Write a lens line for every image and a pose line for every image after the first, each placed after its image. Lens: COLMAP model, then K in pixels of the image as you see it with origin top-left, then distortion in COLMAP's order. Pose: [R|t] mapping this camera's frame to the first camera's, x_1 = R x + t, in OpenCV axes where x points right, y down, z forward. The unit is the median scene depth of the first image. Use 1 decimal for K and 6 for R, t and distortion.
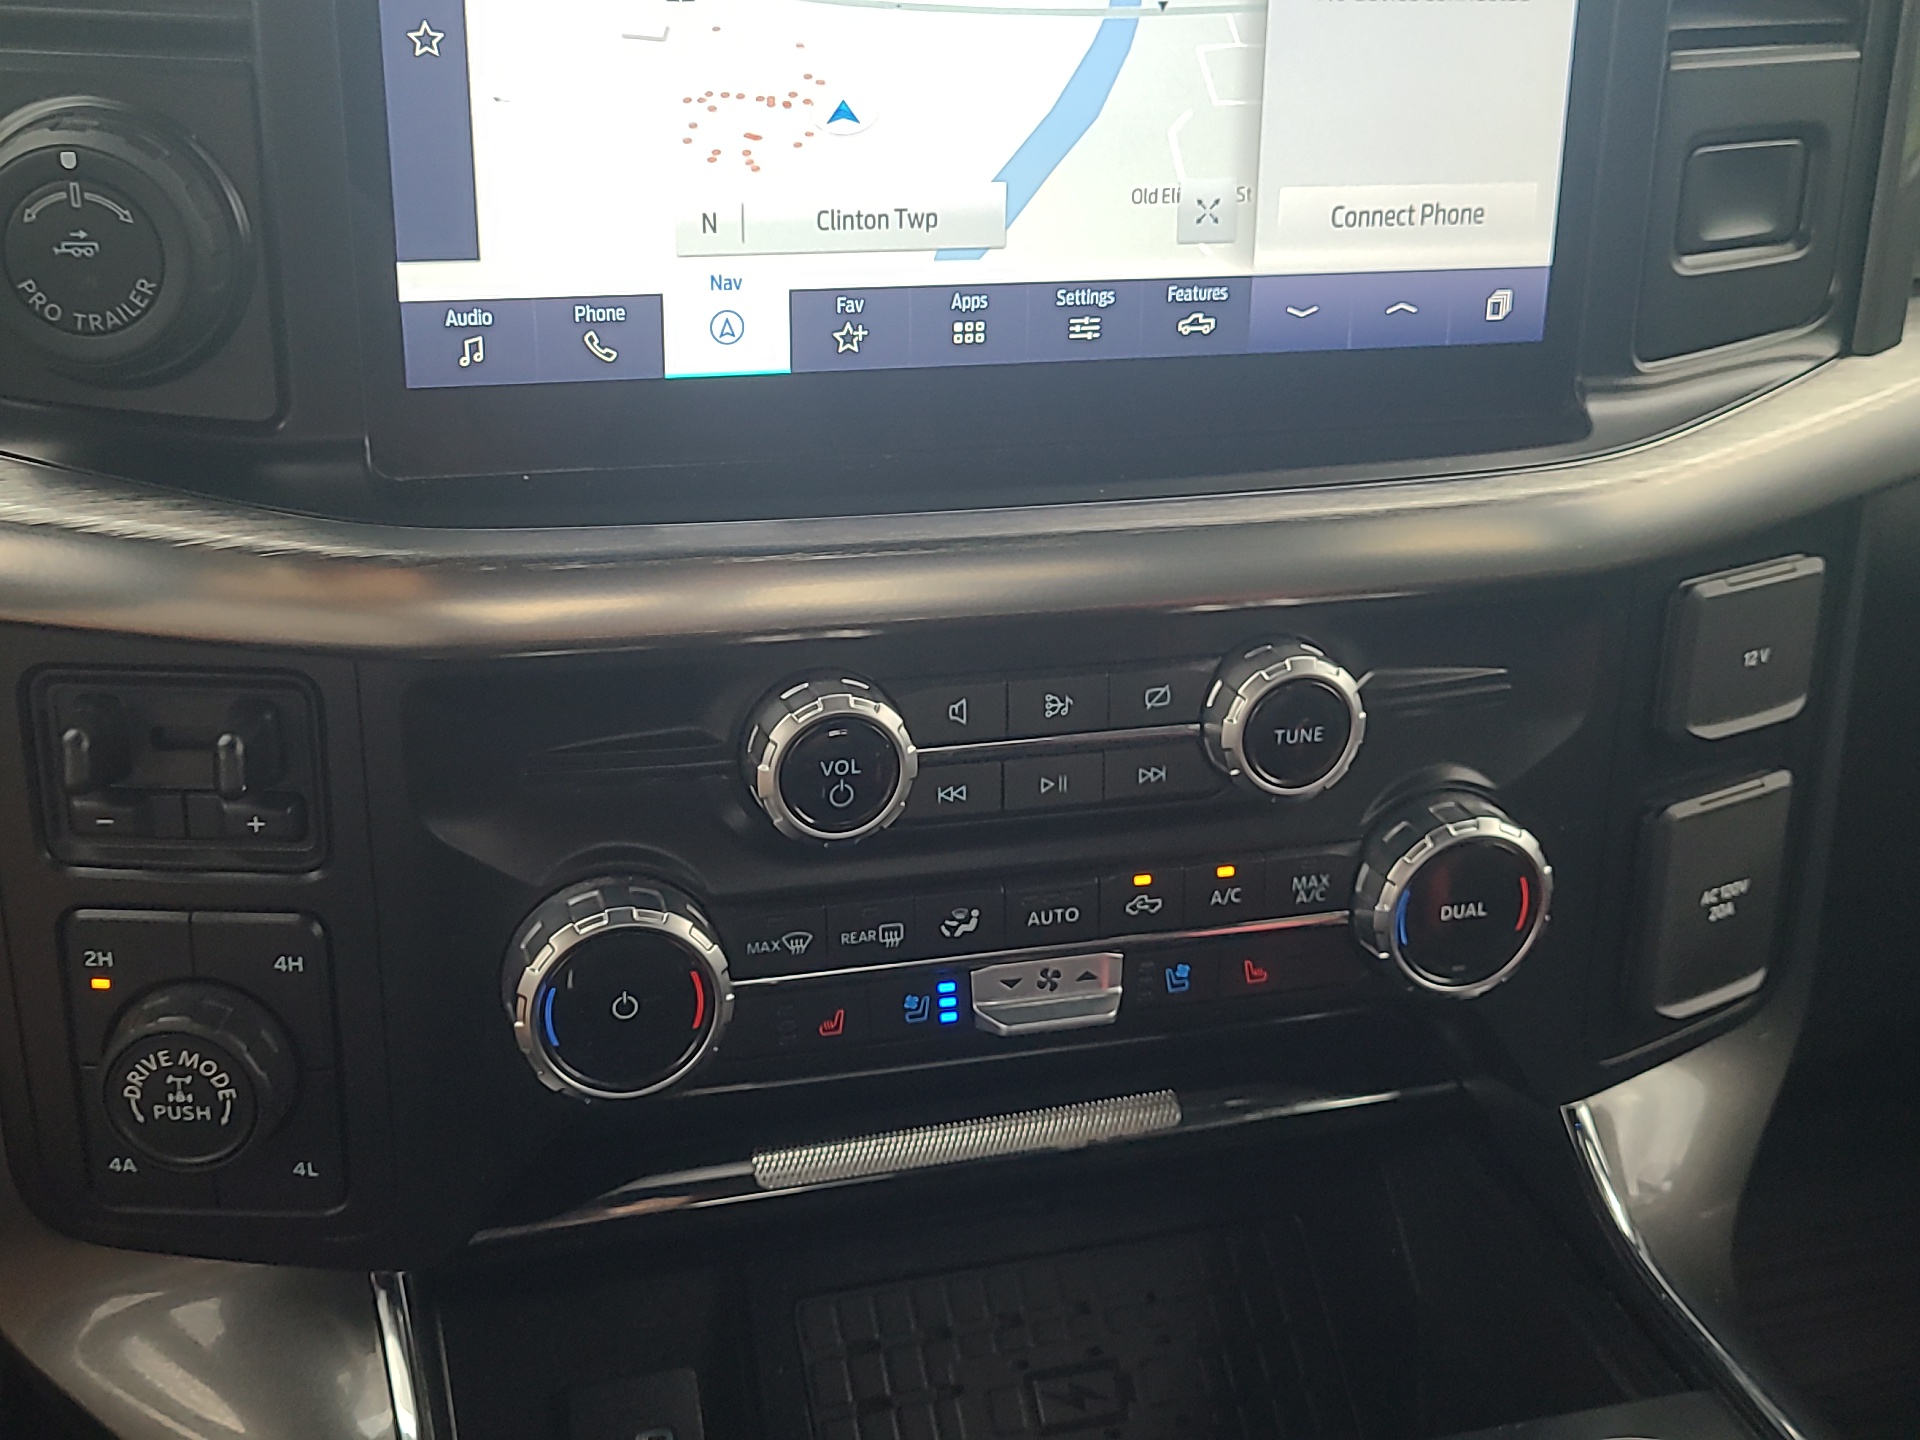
lens RADIAL K [[2329.1, 0, 960.0], [0, 2329.1, 720.0], [0, 0, 1]] dist [0.025406, 0.013387]
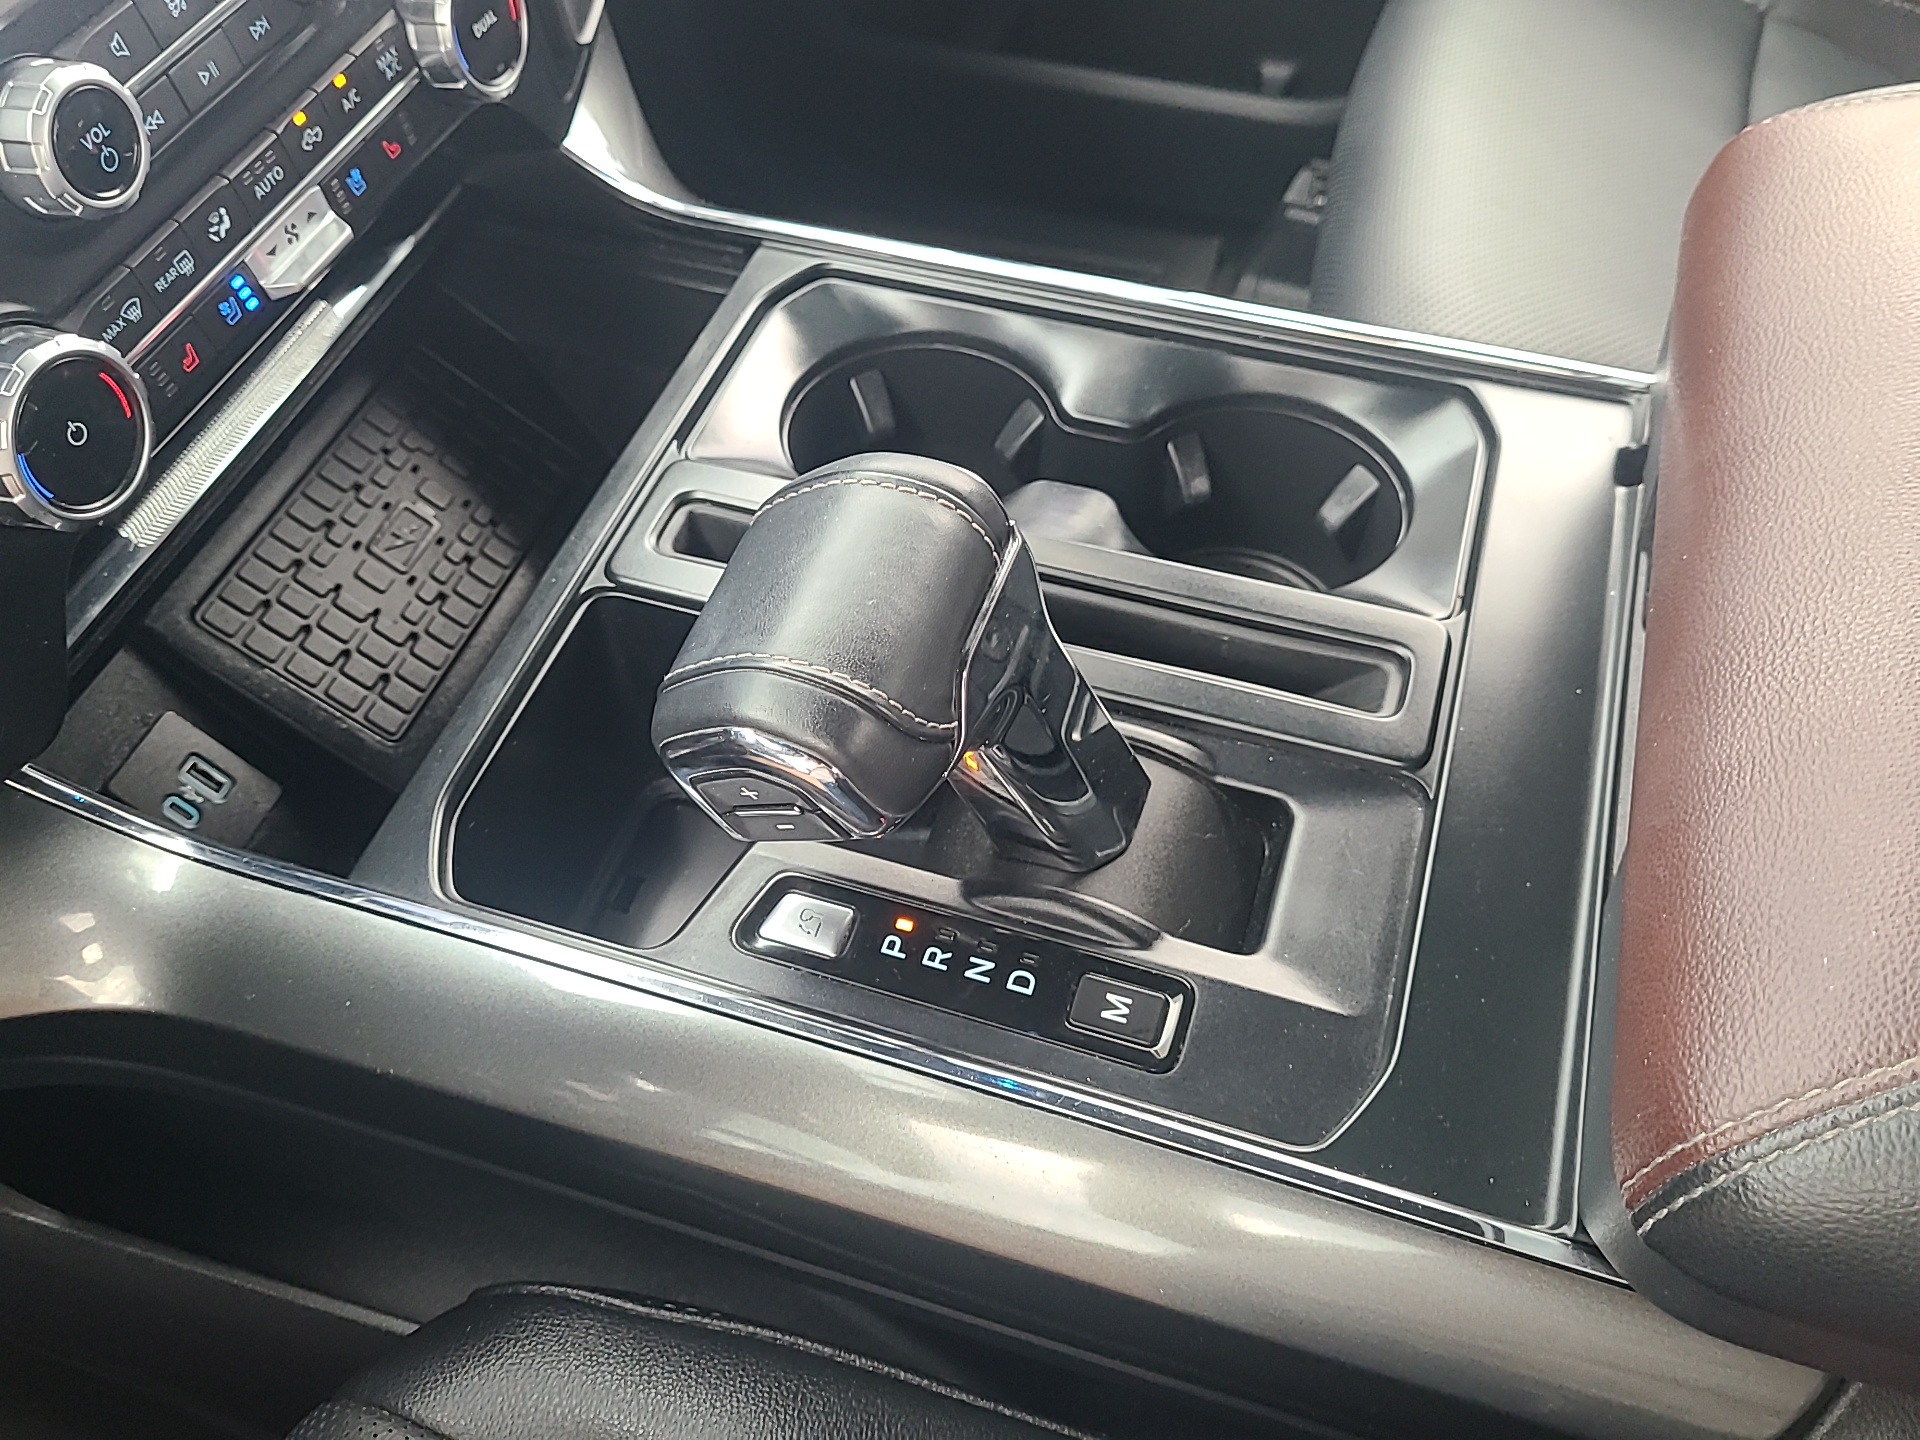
lens RADIAL K [[1643.6, 0, 960.0], [0, 1643.6, 720.0], [0, 0, 1]] dist [0.006299, -0.007772]
pose [[0.572528, -0.676141, 0.463730, -0.344713], [0.398532, 0.723792, 0.563291, -0.052195], [-0.716508, -0.137688, 0.683855, 0.124750]]
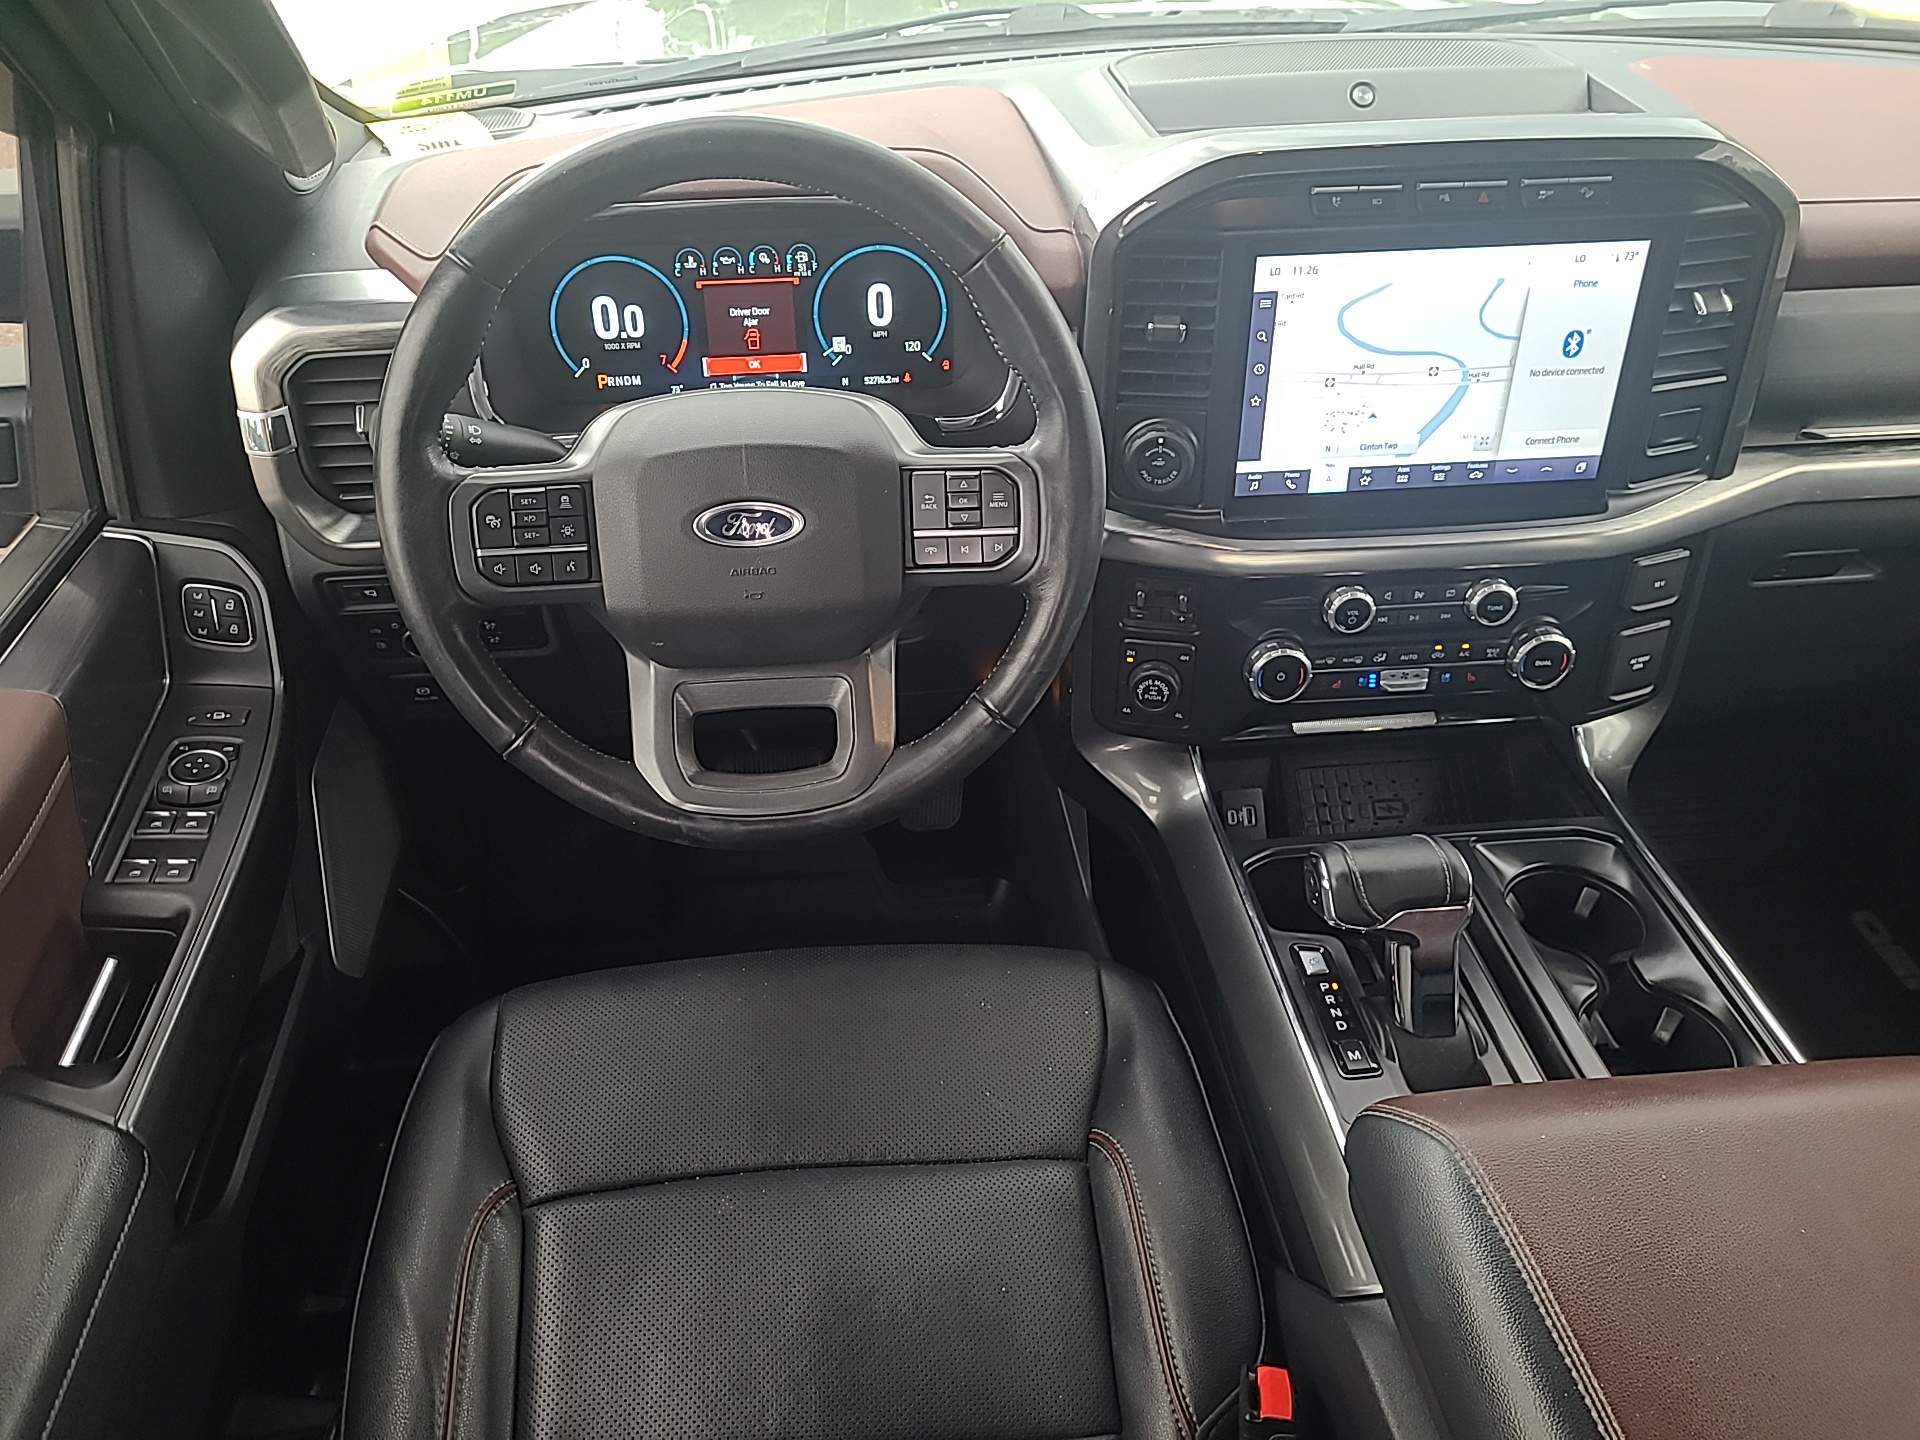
lens RADIAL K [[1449.8, 0, 921.6], [0, 1449.8, 743.1], [0, 0, 1]] dist [0.035941, -0.003210]
pose [[0.976999, 0.078466, -0.198285, -0.219179], [-0.039253, 0.980127, 0.194451, -0.172614], [0.209602, -0.182195, 0.960662, -1.161382]]
